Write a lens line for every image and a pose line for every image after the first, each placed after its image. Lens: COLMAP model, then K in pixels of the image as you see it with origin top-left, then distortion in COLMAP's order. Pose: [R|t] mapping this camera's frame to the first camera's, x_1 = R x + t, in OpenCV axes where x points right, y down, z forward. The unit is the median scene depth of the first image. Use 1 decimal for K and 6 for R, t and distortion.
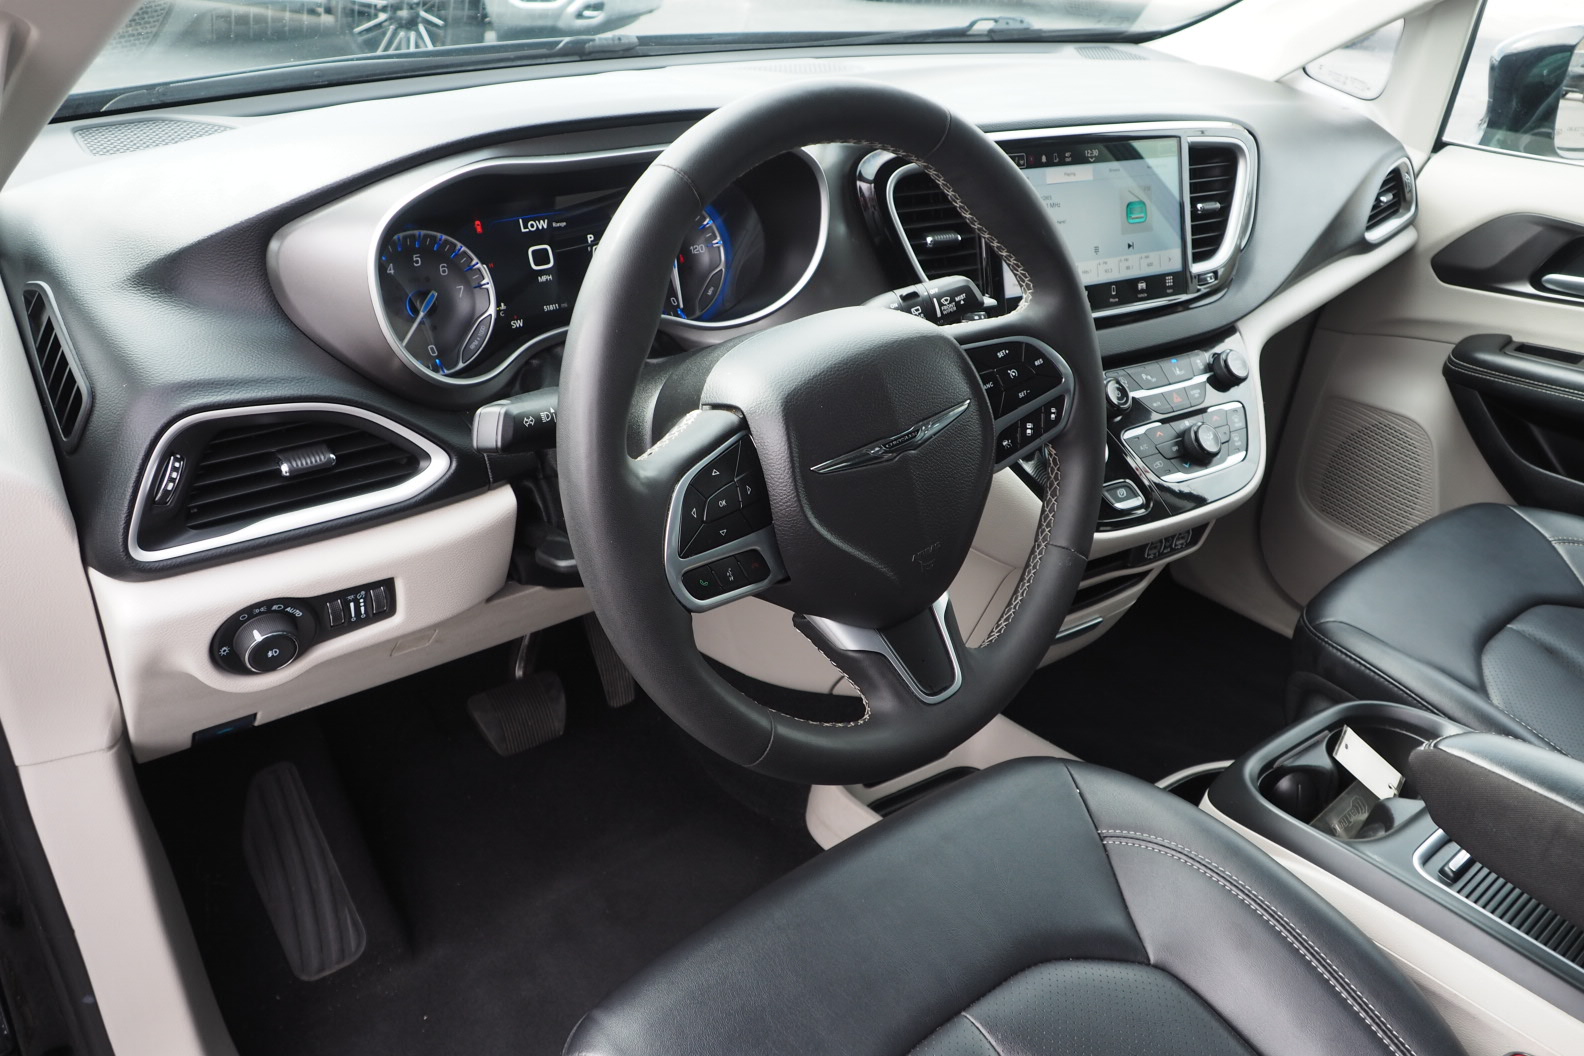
lens RADIAL K [[1188.9, 0, 789.3], [0, 1188.9, 514.8], [0, 0, 1]] dist [-0.026166, 0.002244]
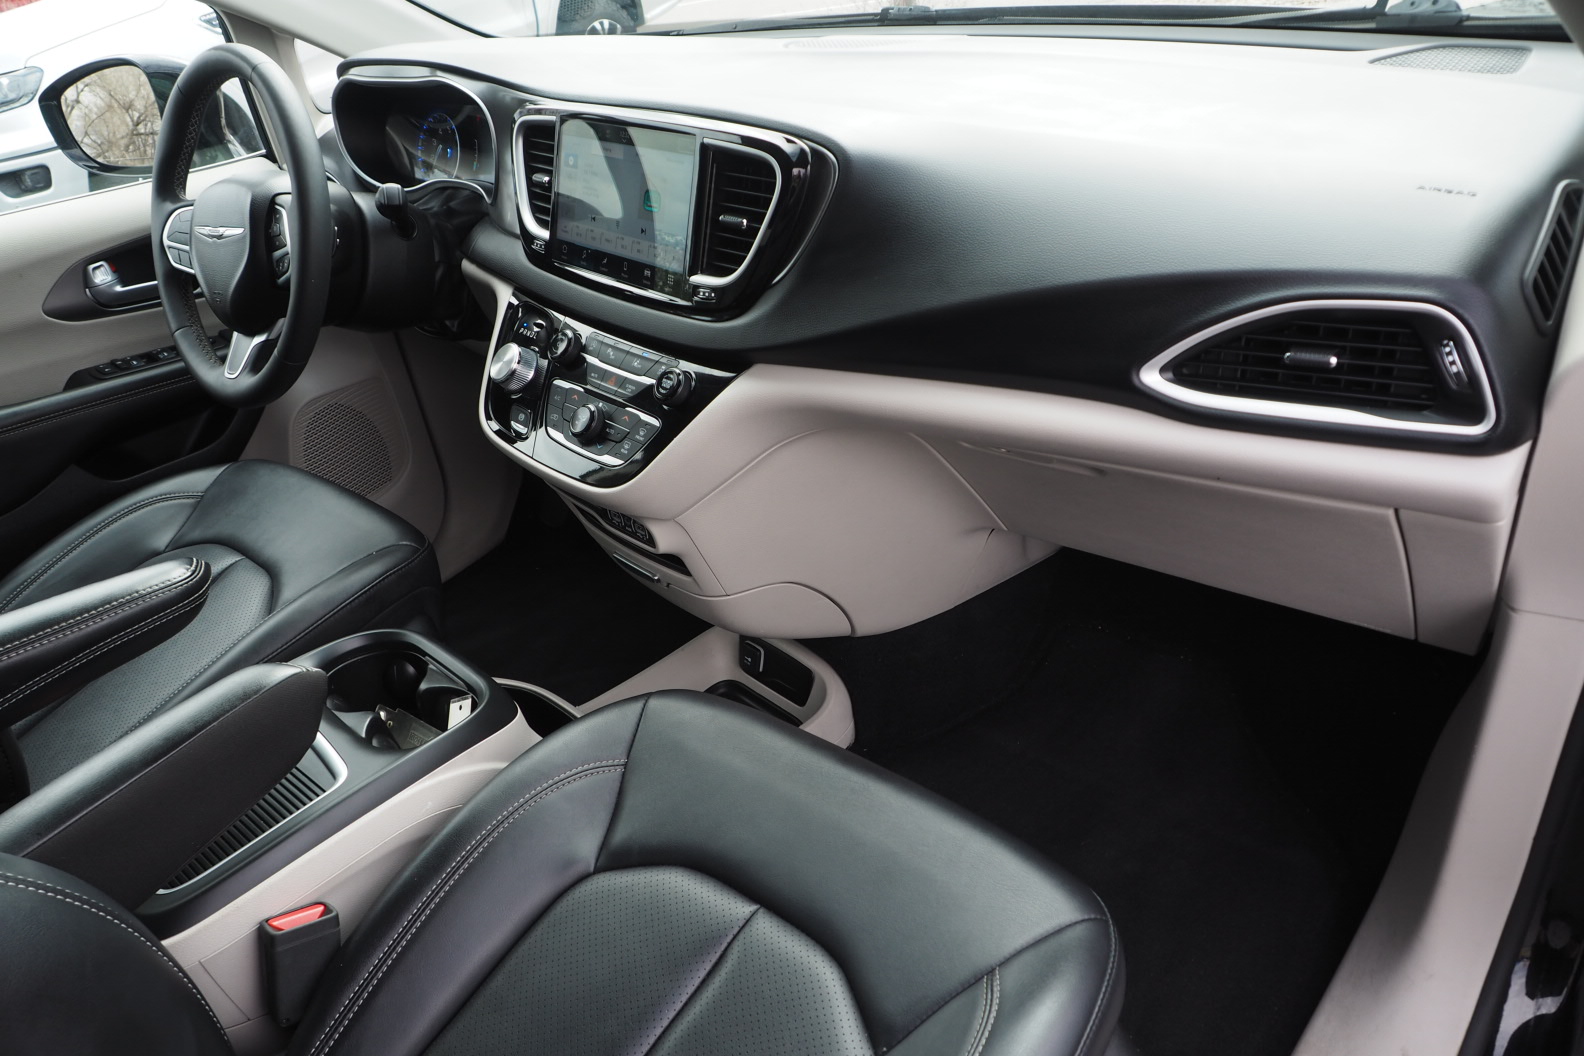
lens RADIAL K [[1090.6, 0, 791.0], [0, 1090.6, 538.3], [0, 0, 1]] dist [-0.033782, 0.010374]
pose [[0.156251, 0.455435, -0.876450, 1.313289], [-0.363455, 0.851600, 0.377726, -0.418968], [0.918415, 0.259530, 0.298594, 0.935209]]
